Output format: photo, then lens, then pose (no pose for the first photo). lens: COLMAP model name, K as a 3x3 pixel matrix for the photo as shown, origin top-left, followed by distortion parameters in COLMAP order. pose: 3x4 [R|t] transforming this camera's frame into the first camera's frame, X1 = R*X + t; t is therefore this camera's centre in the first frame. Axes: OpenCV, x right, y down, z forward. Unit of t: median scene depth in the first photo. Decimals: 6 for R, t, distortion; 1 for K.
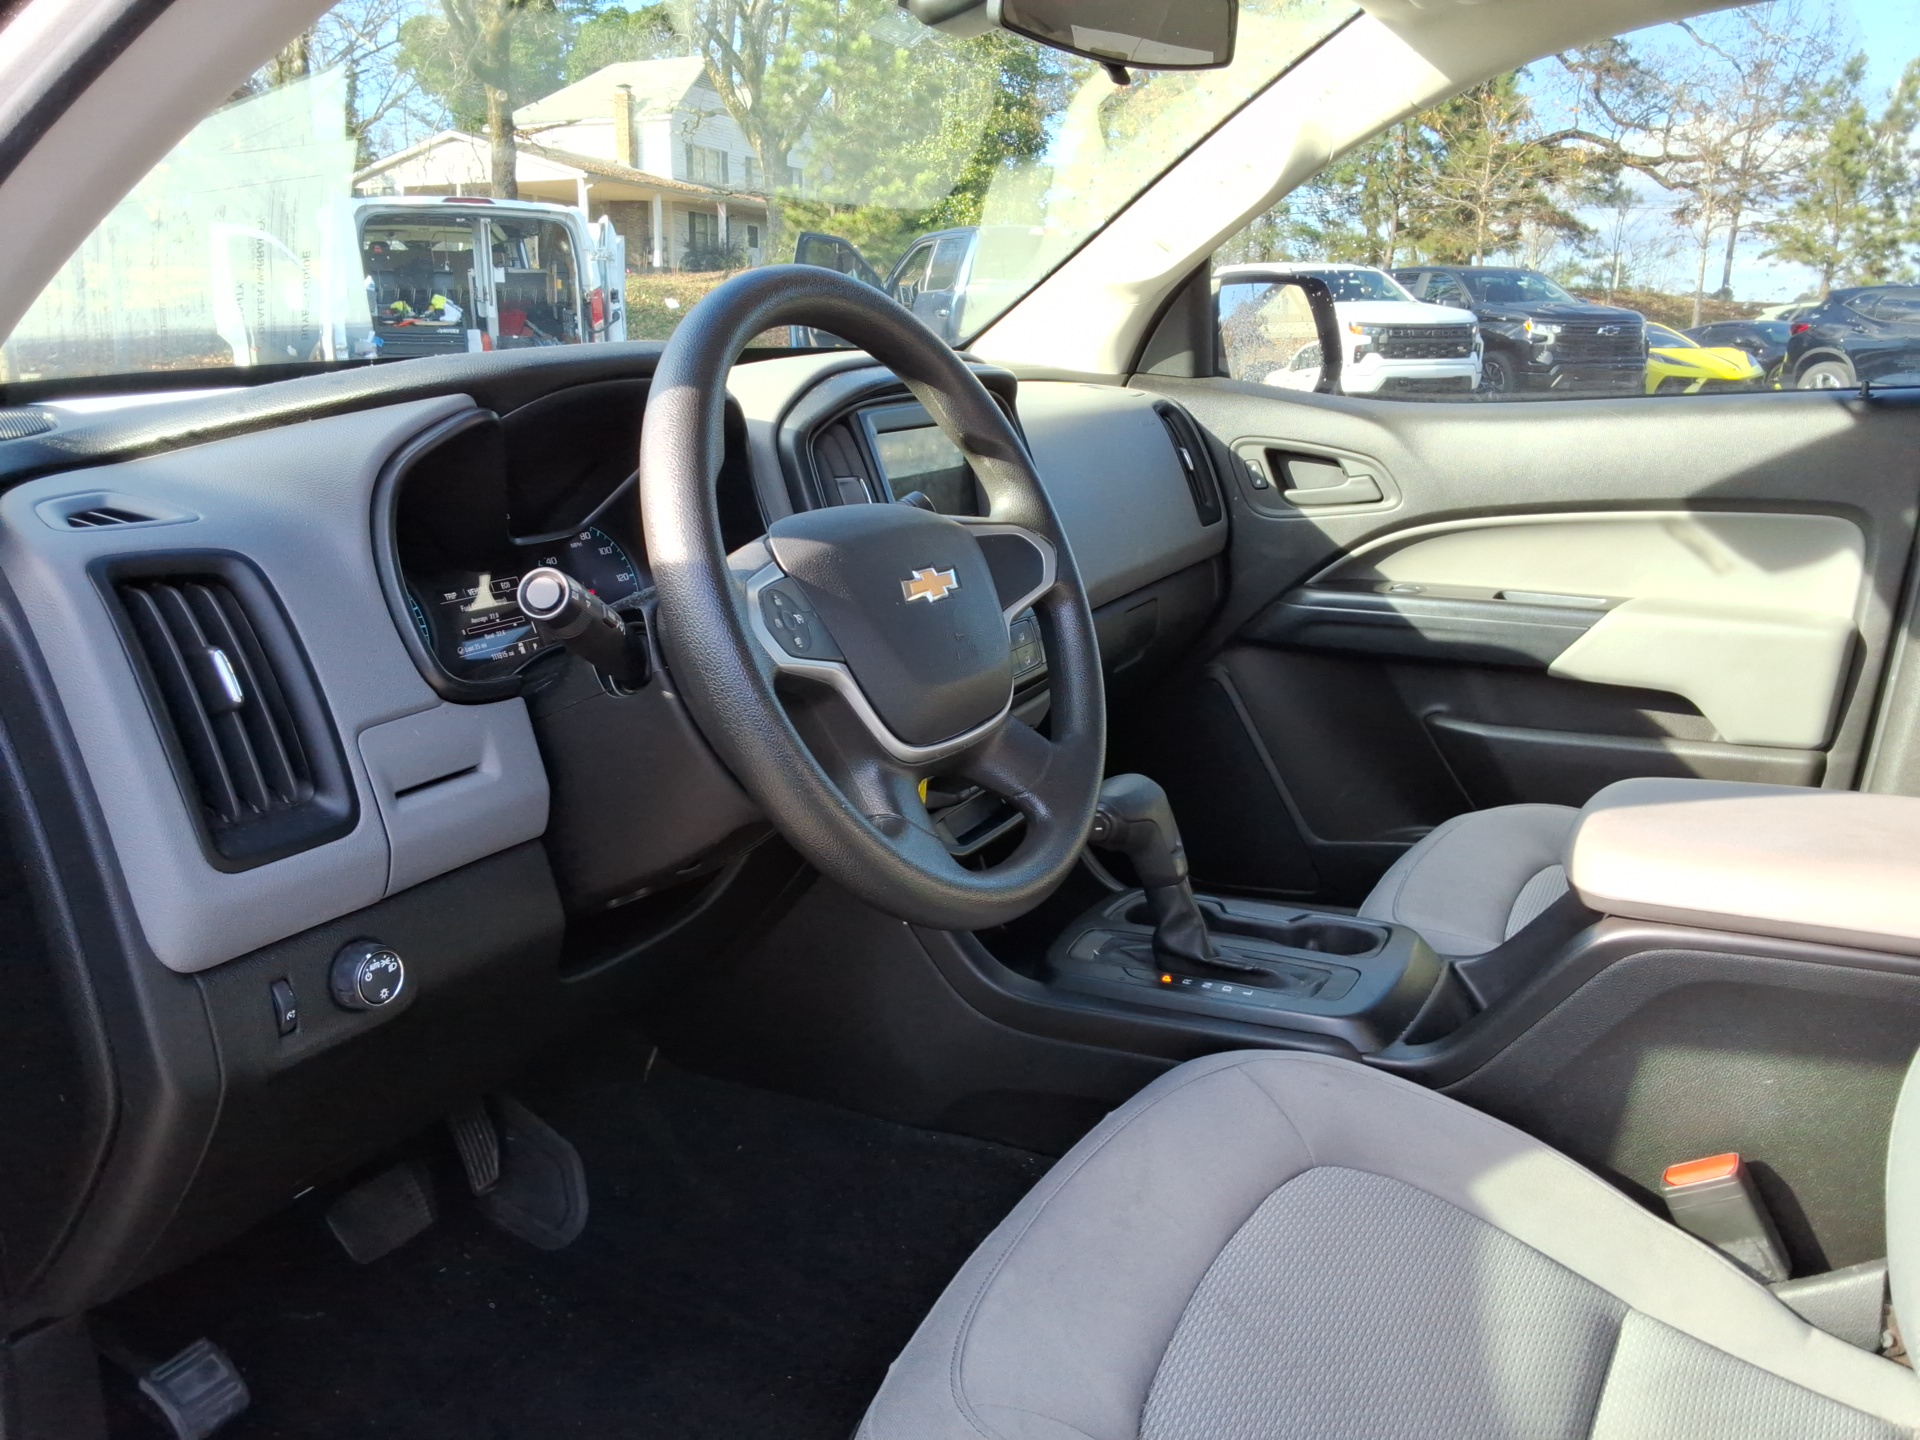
lens RADIAL K [[1547.7, 0, 999.3], [0, 1547.7, 690.1], [0, 0, 1]] dist [0.098779, -0.137027]
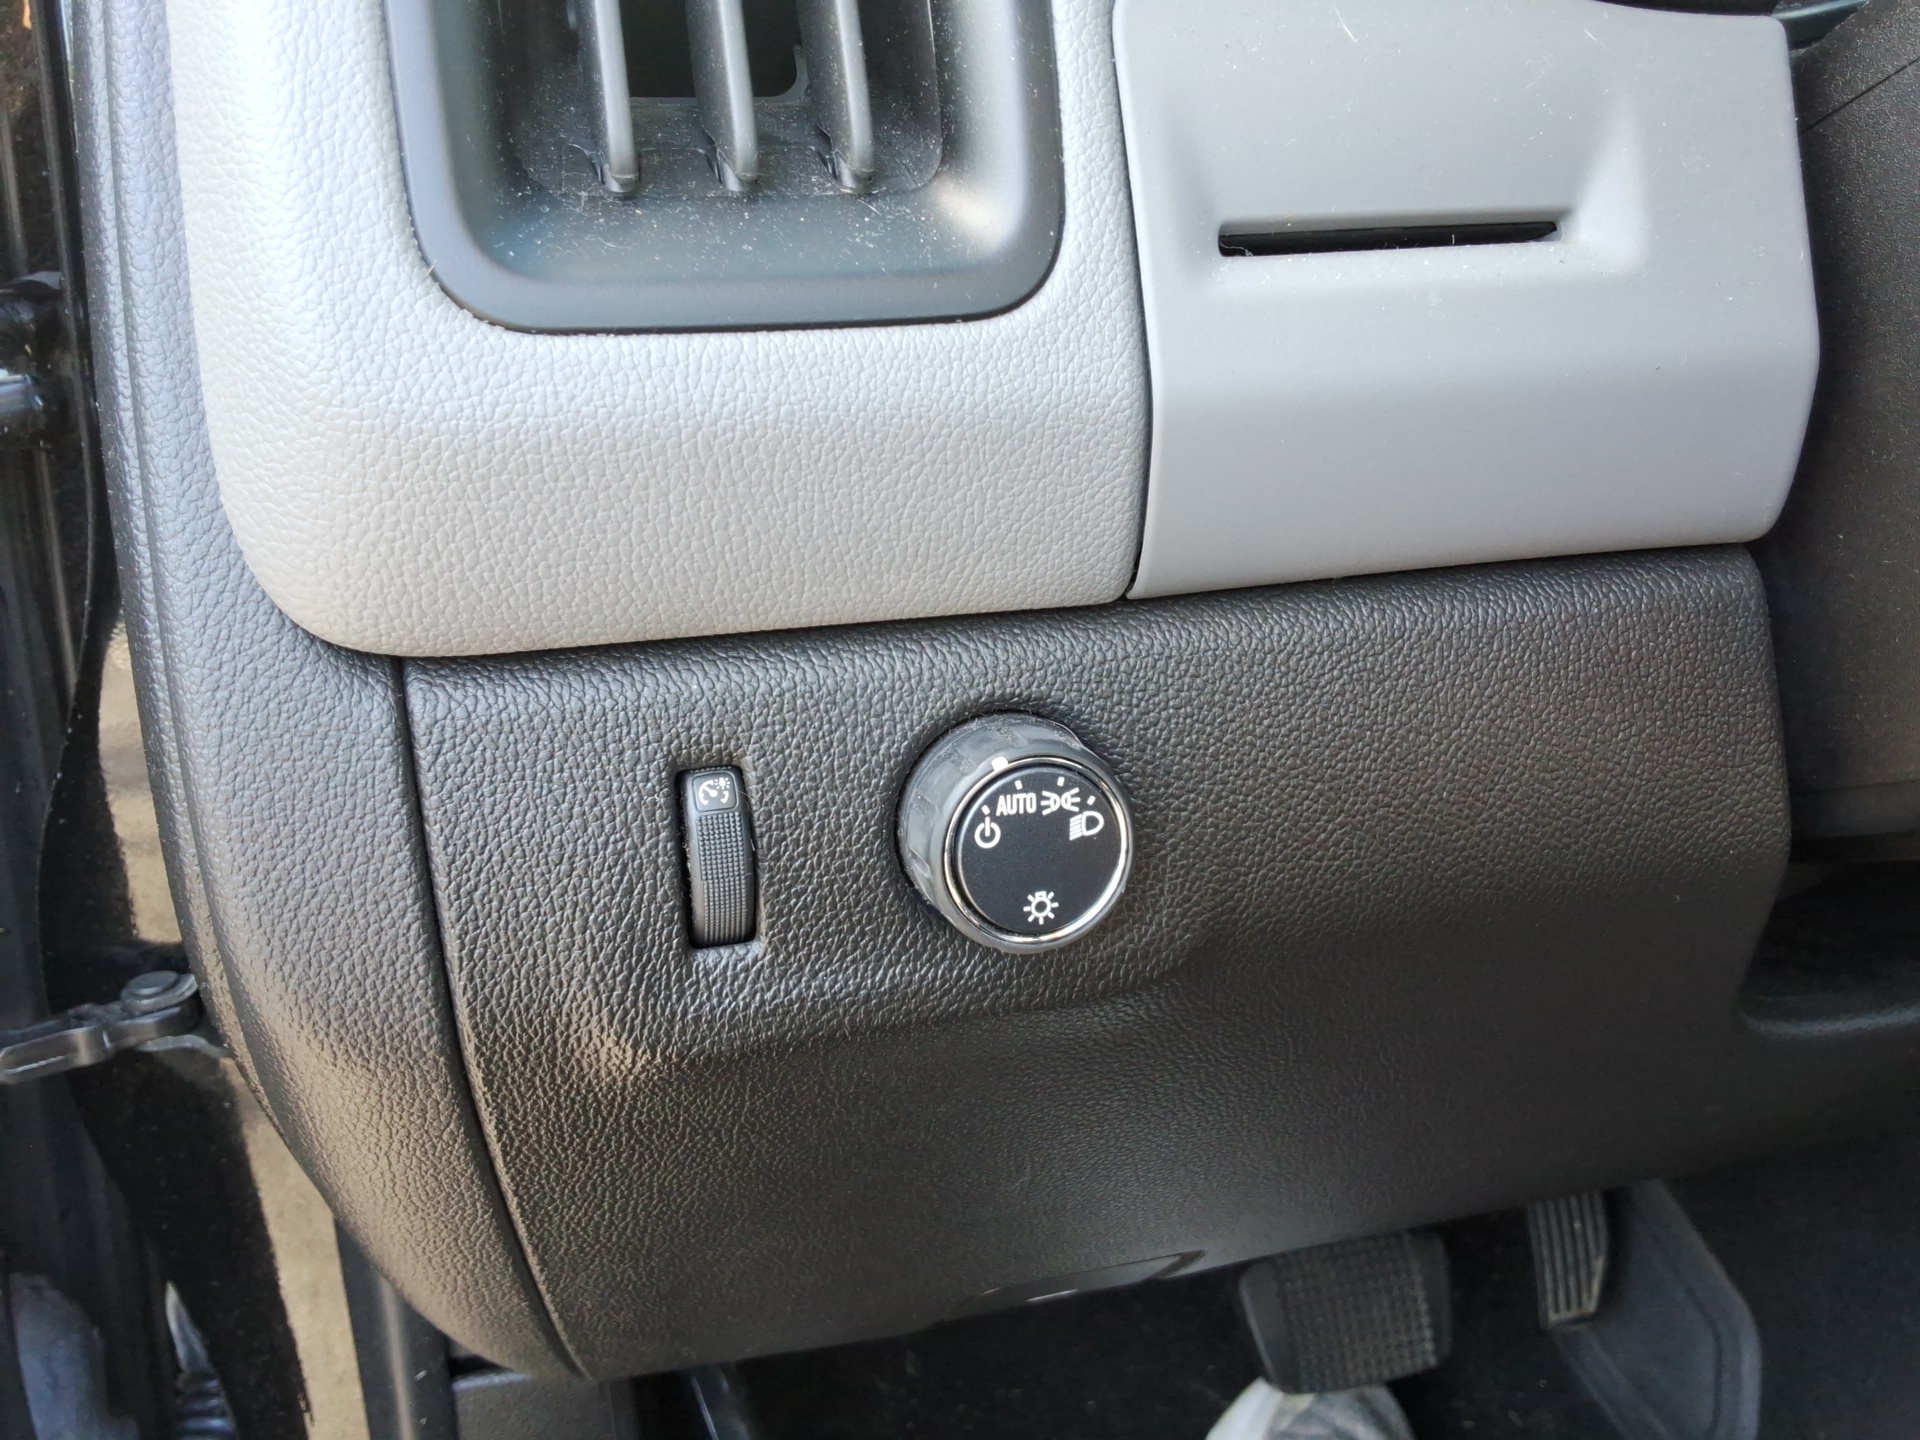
lens RADIAL K [[1547.7, 0, 951.0], [0, 1547.7, 724.2], [0, 0, 1]] dist [0.098779, -0.137027]
pose [[0.675559, 0.189840, -0.712447, -0.196082], [-0.142150, 0.981691, 0.126793, 0.120244], [0.723473, 0.015618, 0.690176, 0.750132]]
